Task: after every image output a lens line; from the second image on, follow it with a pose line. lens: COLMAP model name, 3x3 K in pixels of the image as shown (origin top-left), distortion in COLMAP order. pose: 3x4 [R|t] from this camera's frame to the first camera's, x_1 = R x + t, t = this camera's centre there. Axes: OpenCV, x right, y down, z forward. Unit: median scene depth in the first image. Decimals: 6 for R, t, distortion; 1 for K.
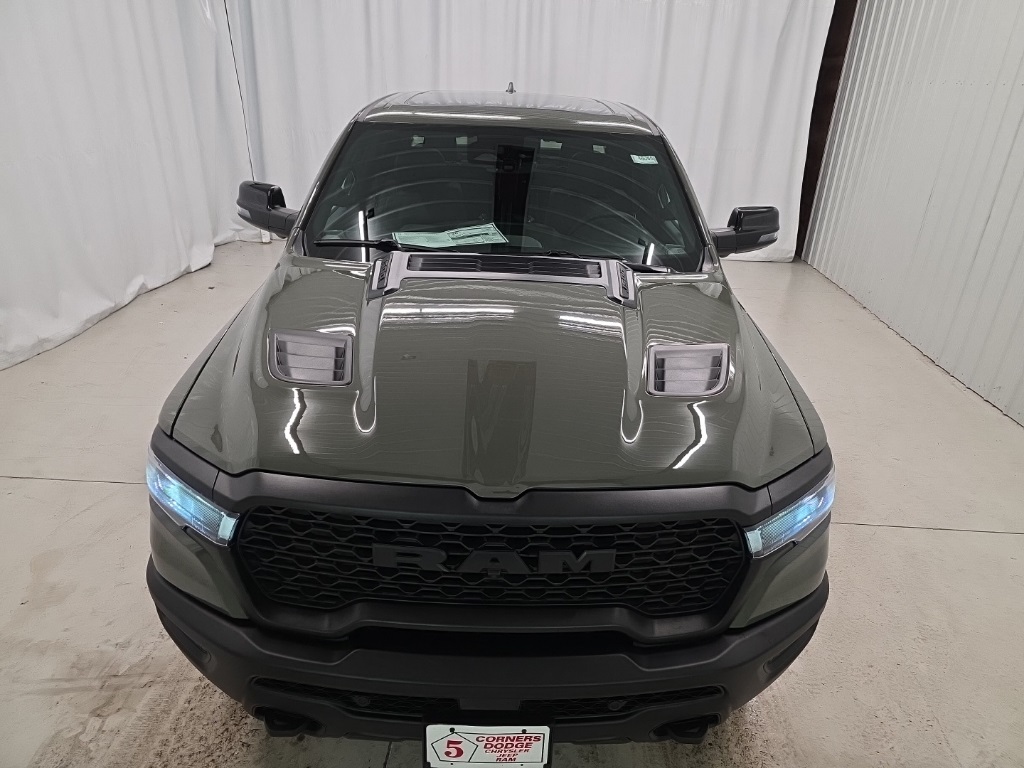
lens RADIAL K [[686.1, 0, 512.5], [0, 686.1, 379.0], [0, 0, 1]] dist [0.039848, -0.034823]
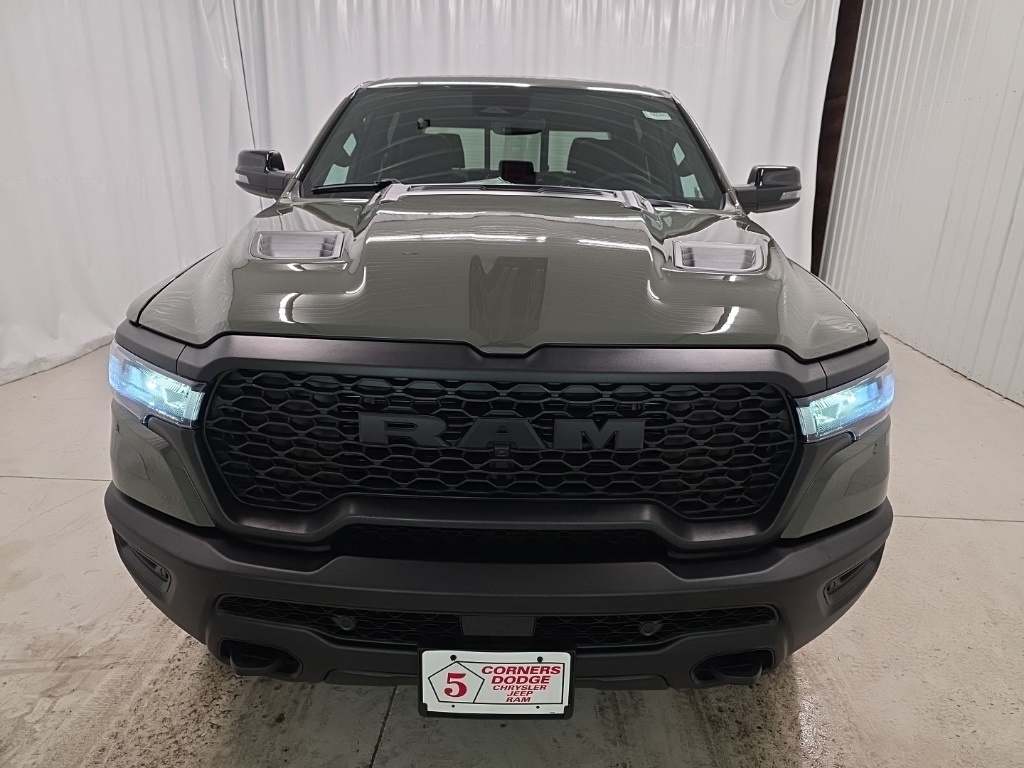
lens RADIAL K [[686.1, 0, 512.2], [0, 686.1, 383.8], [0, 0, 1]] dist [0.039848, -0.034823]
pose [[0.999841, -0.010312, -0.014520, -0.000739], [0.008610, 0.993588, -0.112736, 0.229379], [0.015589, 0.112593, 0.993519, 0.117190]]
